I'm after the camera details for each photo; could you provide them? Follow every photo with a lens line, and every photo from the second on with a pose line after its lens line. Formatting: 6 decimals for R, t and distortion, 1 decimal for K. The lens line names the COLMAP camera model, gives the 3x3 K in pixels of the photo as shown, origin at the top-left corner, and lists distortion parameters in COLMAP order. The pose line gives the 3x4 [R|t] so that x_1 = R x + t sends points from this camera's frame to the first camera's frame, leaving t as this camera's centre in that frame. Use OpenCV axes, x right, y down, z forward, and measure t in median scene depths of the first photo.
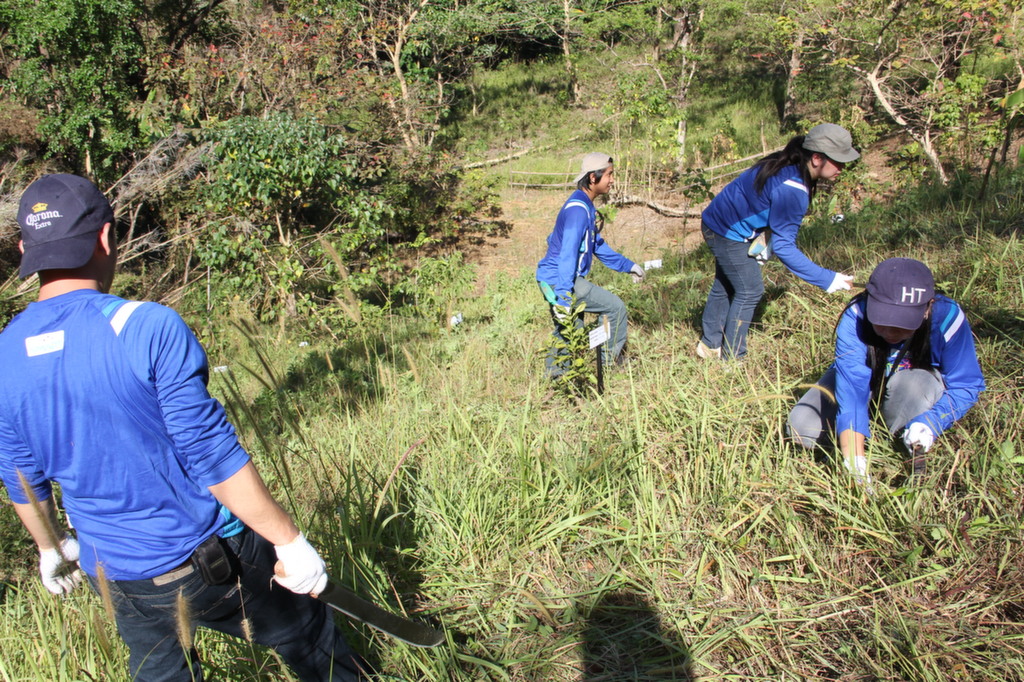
lens RADIAL K [[1085.9, 0, 511.0], [0, 1085.9, 348.2], [0, 0, 1]] dist [-0.093816, 0.318201]
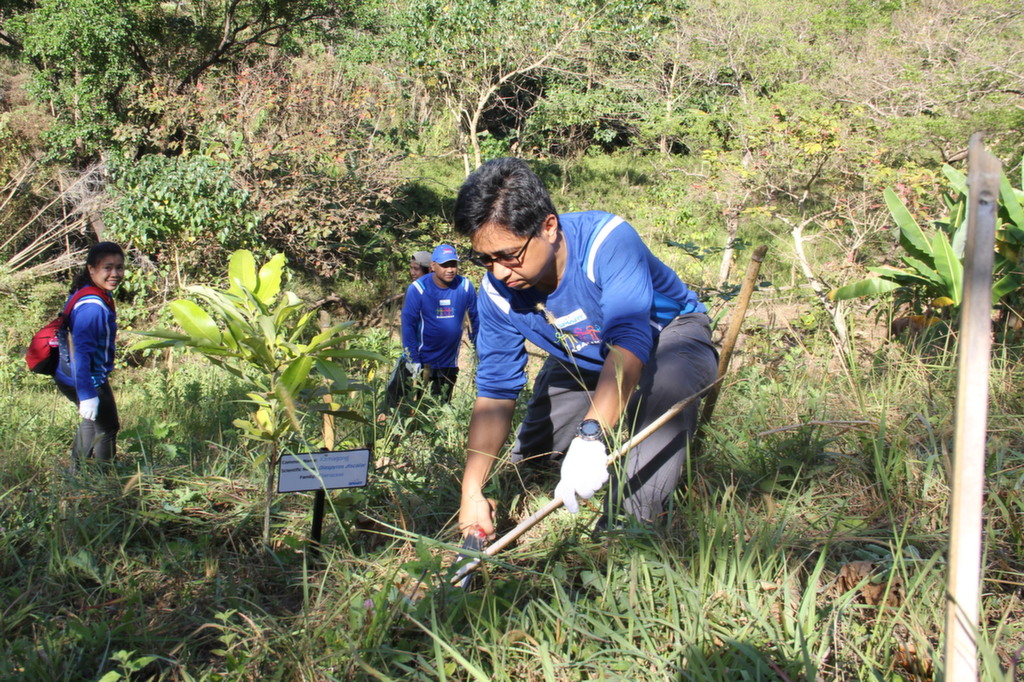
lens RADIAL K [[1038.5, 0, 496.1], [0, 1038.5, 345.9], [0, 0, 1]] dist [-0.097241, 0.250076]
pose [[0.965028, 0.202643, -0.166301, 0.188350], [-0.211527, 0.976657, -0.037379, -0.052241], [0.154844, 0.071249, 0.985366, 0.080387]]
